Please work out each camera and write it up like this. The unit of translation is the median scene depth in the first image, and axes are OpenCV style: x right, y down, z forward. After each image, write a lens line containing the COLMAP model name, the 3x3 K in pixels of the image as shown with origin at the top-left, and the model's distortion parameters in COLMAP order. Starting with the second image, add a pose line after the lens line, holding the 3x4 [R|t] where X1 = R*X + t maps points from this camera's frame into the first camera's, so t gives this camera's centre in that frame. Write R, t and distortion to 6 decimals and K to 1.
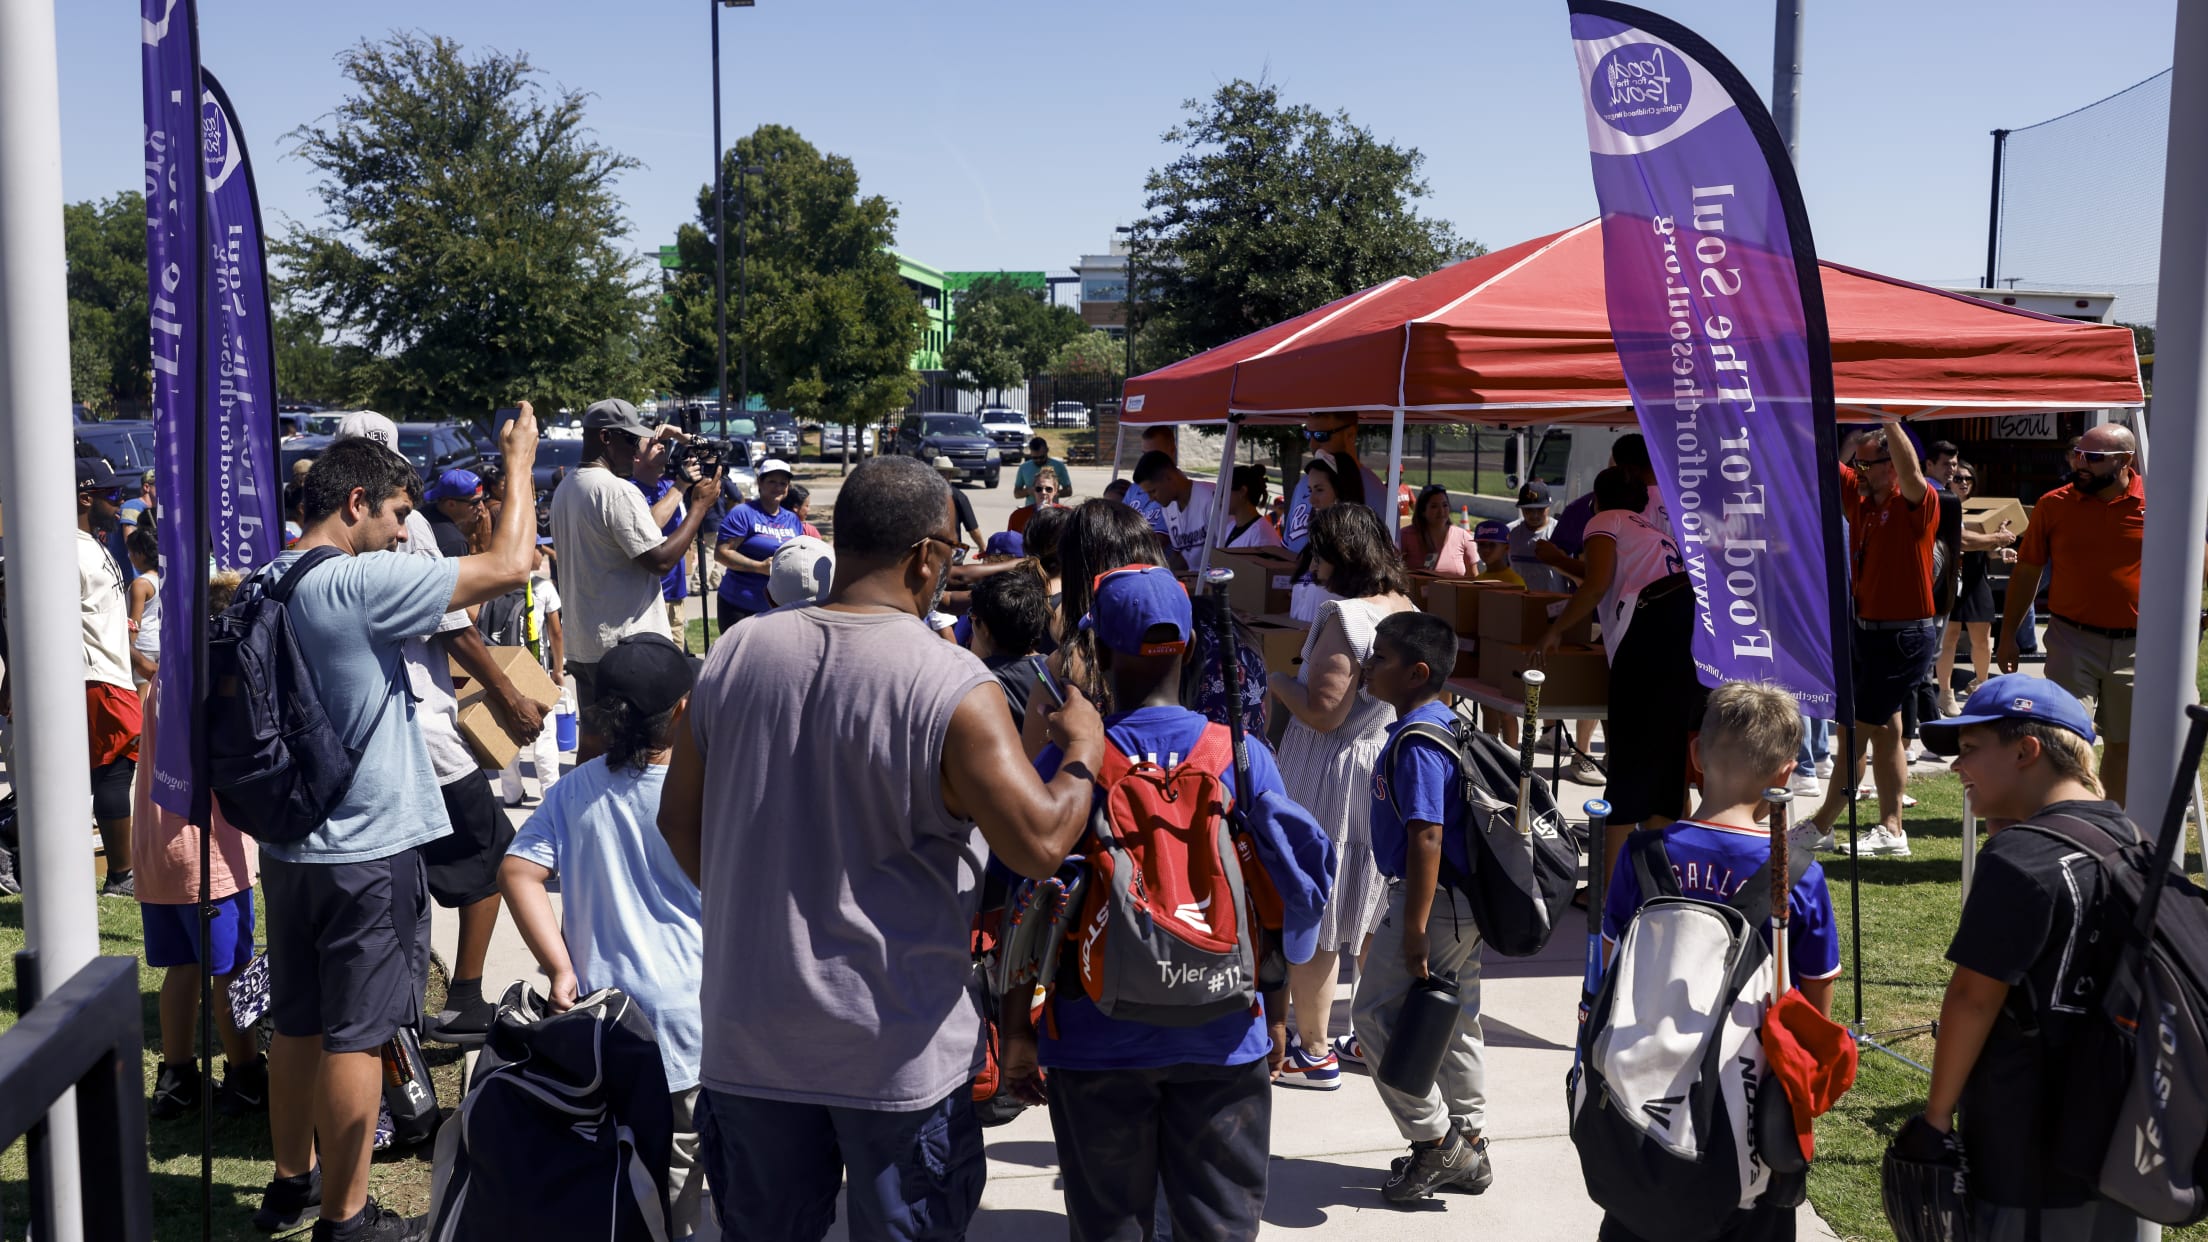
lens RADIAL K [[1758.4, 0, 1104.0], [0, 1758.4, 621.0], [0, 0, 1]] dist [-0.123713, 0.124216]
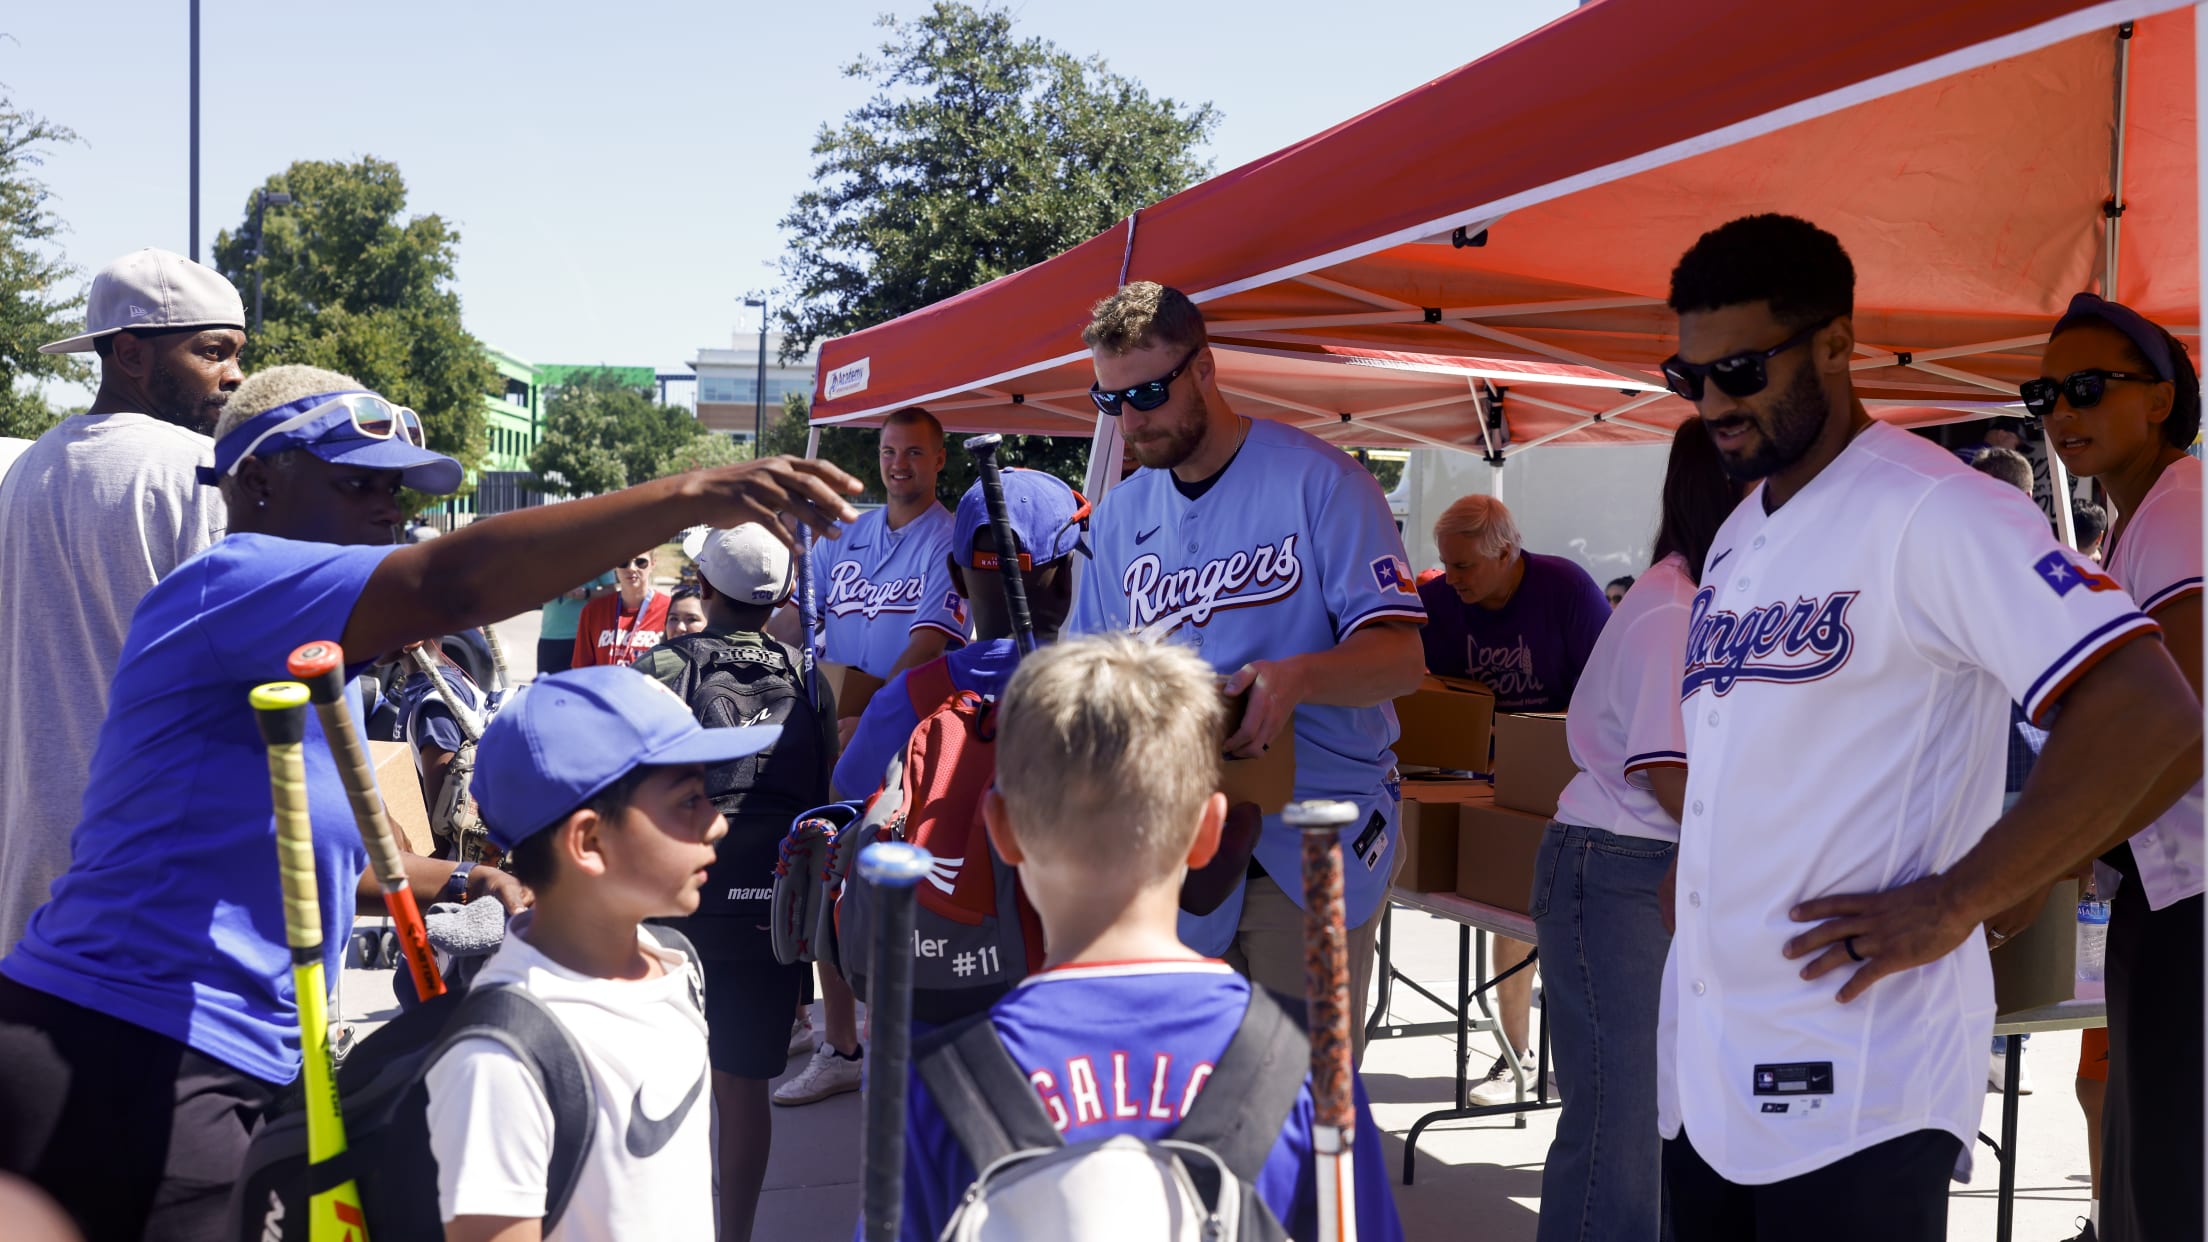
lens RADIAL K [[1758.4, 0, 1104.0], [0, 1758.4, 621.0], [0, 0, 1]] dist [-0.123713, 0.124216]
pose [[0.975512, 0.007232, 0.219829, -0.009854], [0.011437, 0.996440, -0.083531, -0.004178], [-0.219651, 0.083999, 0.971956, 0.233219]]
